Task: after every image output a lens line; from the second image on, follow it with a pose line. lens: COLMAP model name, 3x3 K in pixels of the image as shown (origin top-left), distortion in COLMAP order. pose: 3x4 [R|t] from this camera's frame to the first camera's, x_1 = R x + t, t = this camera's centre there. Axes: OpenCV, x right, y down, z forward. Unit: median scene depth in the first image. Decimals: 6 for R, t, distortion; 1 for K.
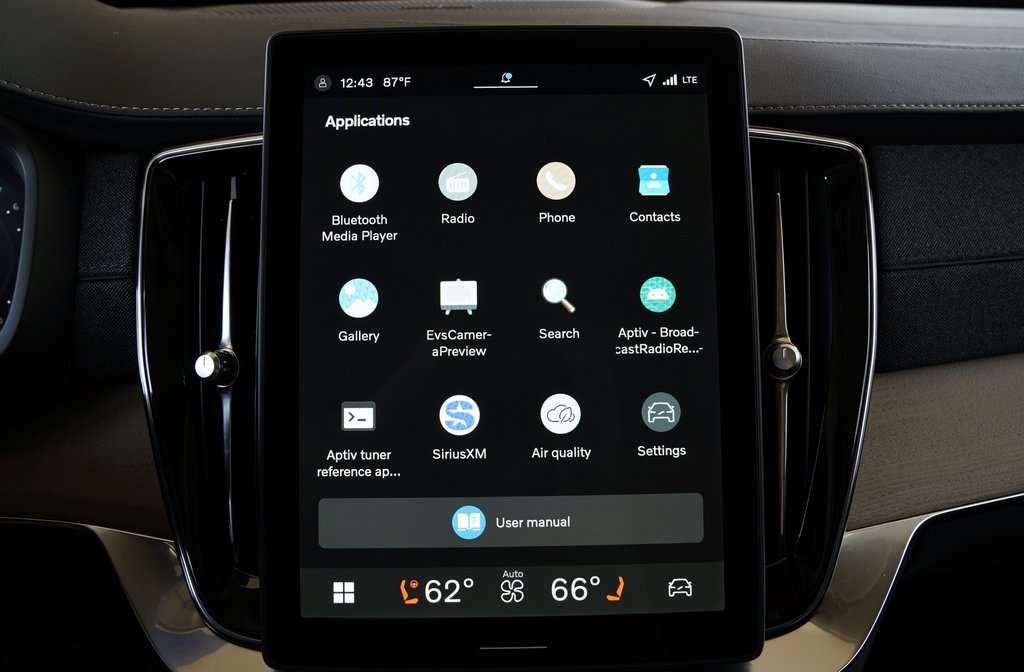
lens RADIAL K [[765.0, 0, 510.7], [0, 765.0, 333.9], [0, 0, 1]] dist [-0.085230, 0.060834]
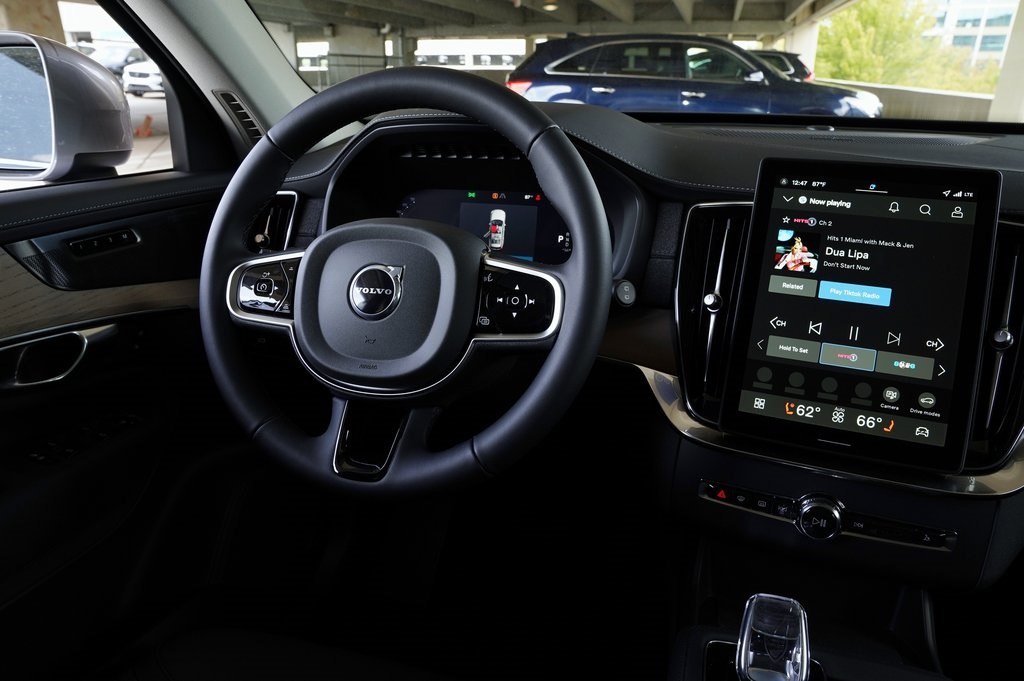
lens RADIAL K [[709.6, 0, 513.0], [0, 709.6, 343.7], [0, 0, 1]] dist [-0.124404, 0.086387]
pose [[0.901266, 0.159740, -0.402744, -0.064424], [-0.182675, 0.982992, -0.018909, 0.303524], [0.392873, 0.090614, 0.915117, -1.075535]]
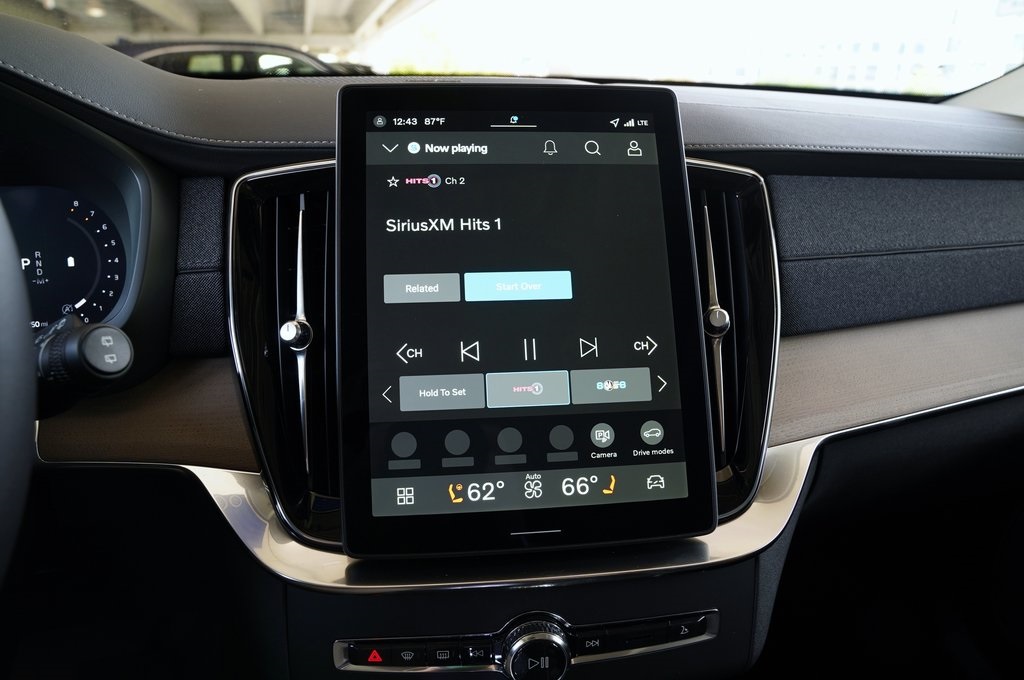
lens RADIAL K [[709.6, 0, 515.5], [0, 709.6, 336.5], [0, 0, 1]] dist [-0.124404, 0.086387]
pose [[0.993993, -0.019143, 0.107755, -0.140142], [0.028980, 0.995477, -0.090474, 0.163481], [-0.105536, 0.093054, 0.990052, -0.220349]]
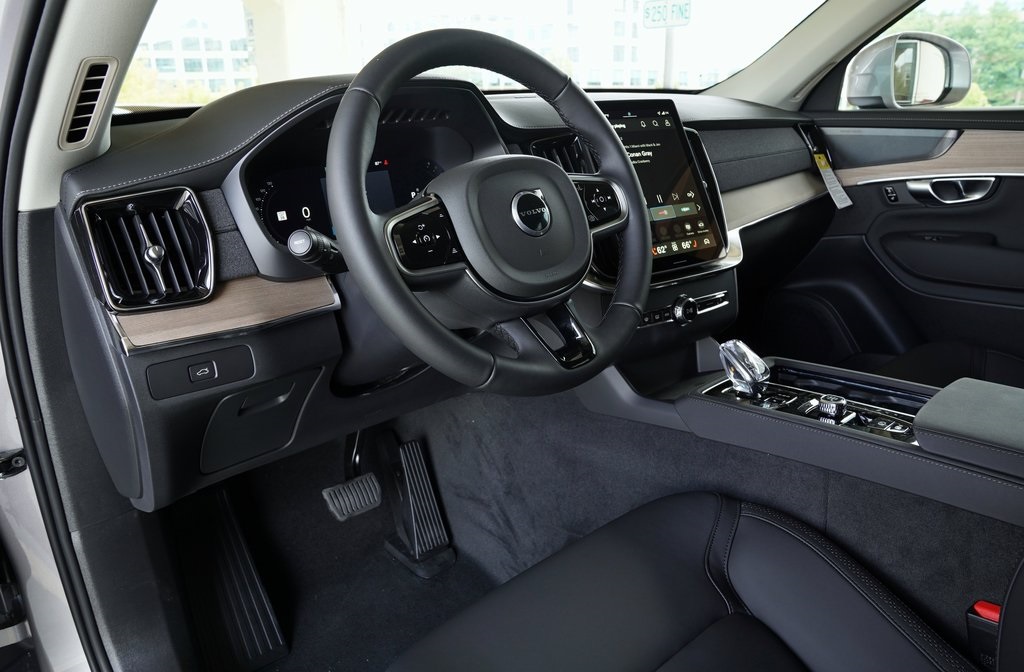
lens RADIAL K [[709.6, 0, 513.4], [0, 709.6, 339.5], [0, 0, 1]] dist [-0.124404, 0.086387]
pose [[0.840820, -0.198387, 0.503650, -2.164512], [0.241812, 0.970083, -0.021580, 0.581309], [-0.484302, 0.139934, 0.863638, -1.309796]]
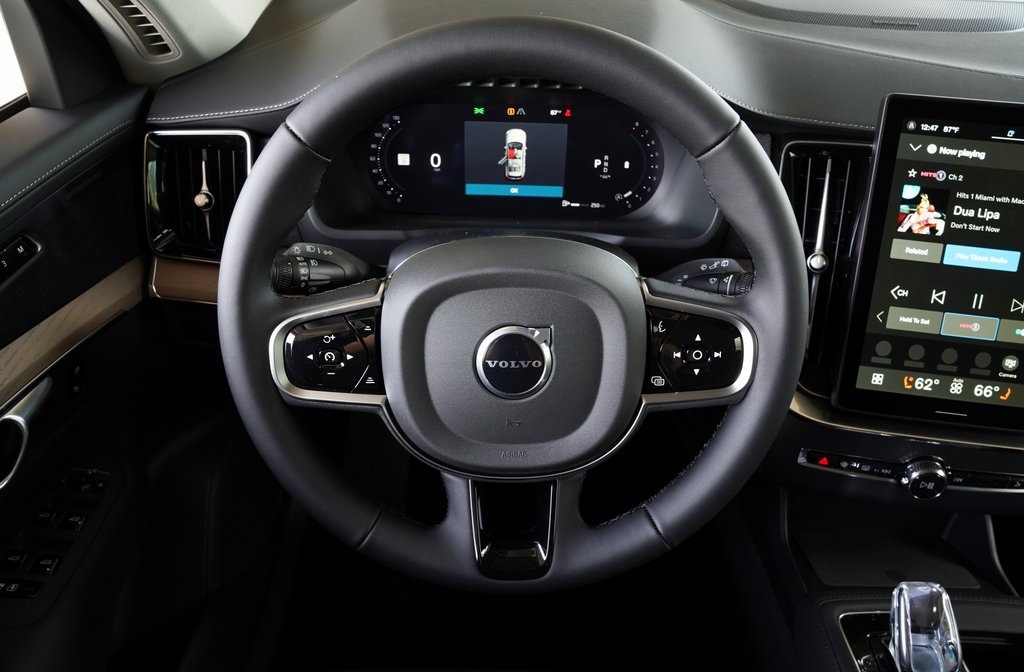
lens RADIAL K [[709.6, 0, 512.8], [0, 709.6, 340.4], [0, 0, 1]] dist [-0.124404, 0.086387]
pose [[0.985977, 0.128681, -0.106253, -0.930814], [-0.096443, 0.959001, 0.266487, -0.162629], [0.136189, -0.252503, 0.957964, -0.874956]]
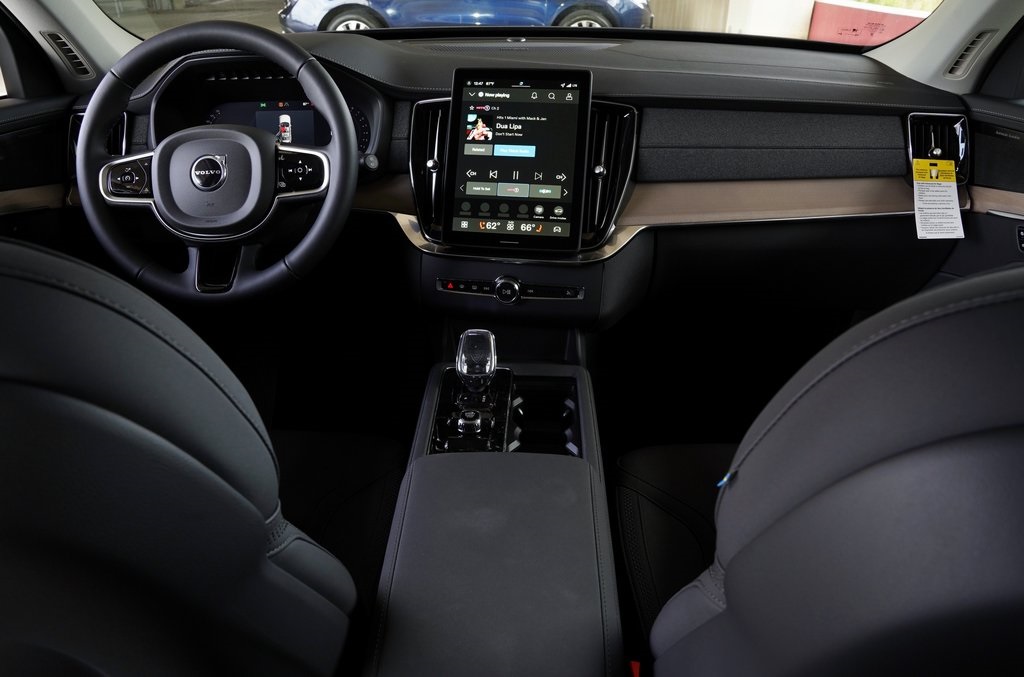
lens RADIAL K [[709.6, 0, 513.2], [0, 709.6, 336.3], [0, 0, 1]] dist [-0.124404, 0.086387]
pose [[0.985990, 0.084206, -0.143991, 0.483208], [-0.074101, 0.994489, 0.074171, 0.540153], [0.149444, -0.062462, 0.986795, -2.087649]]
